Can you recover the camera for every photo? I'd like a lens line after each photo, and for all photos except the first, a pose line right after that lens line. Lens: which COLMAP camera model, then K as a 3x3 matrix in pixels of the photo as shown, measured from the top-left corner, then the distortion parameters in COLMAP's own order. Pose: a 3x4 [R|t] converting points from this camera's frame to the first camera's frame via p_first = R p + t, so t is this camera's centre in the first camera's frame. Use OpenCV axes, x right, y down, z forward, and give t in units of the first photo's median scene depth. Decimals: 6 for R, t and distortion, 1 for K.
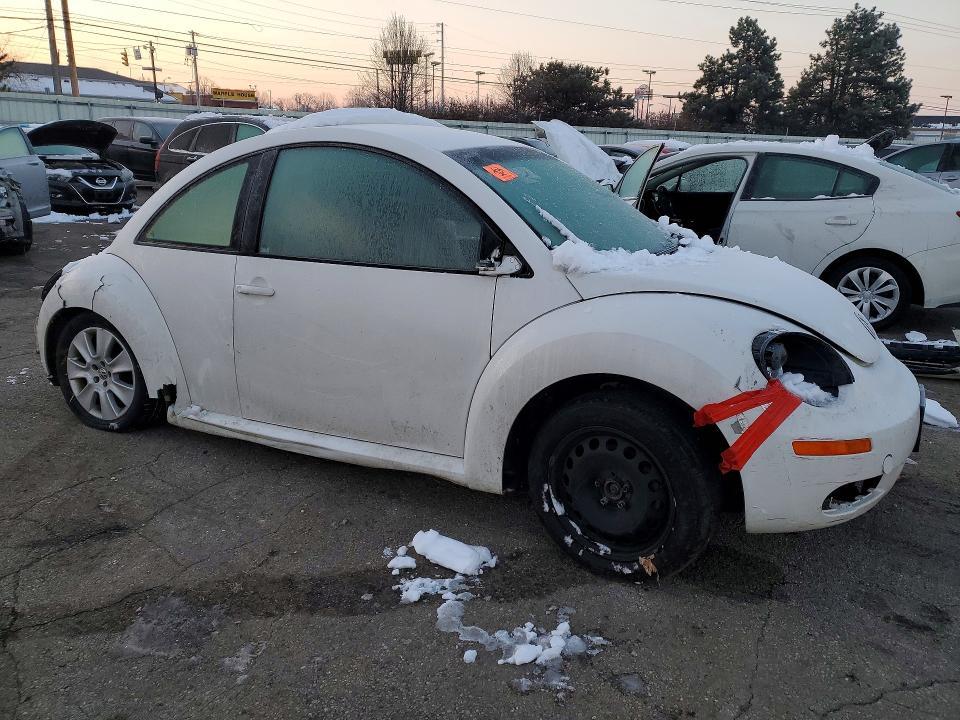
lens RADIAL K [[750.4, 0, 472.4], [0, 750.4, 358.3], [0, 0, 1]] dist [0.036104, -0.007529]
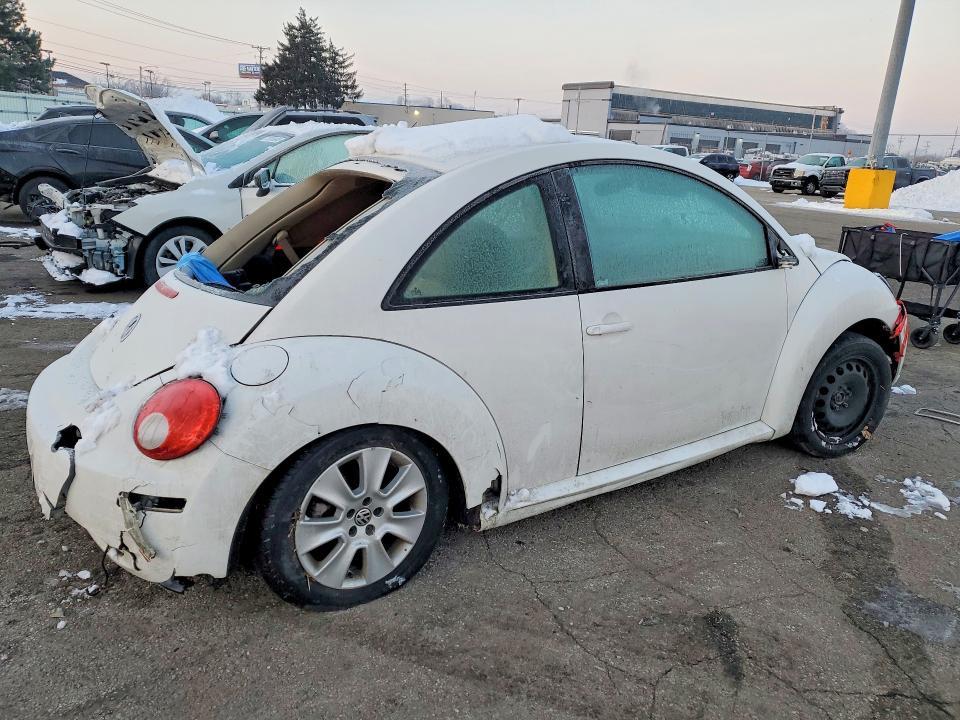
lens RADIAL K [[750.4, 0, 472.4], [0, 750.4, 358.3], [0, 0, 1]] dist [0.036104, -0.007529]
pose [[0.475879, -0.246001, 0.844406, -1.080866], [0.195299, 0.965674, 0.171266, -0.230231], [-0.857553, 0.083409, 0.507588, 0.657259]]
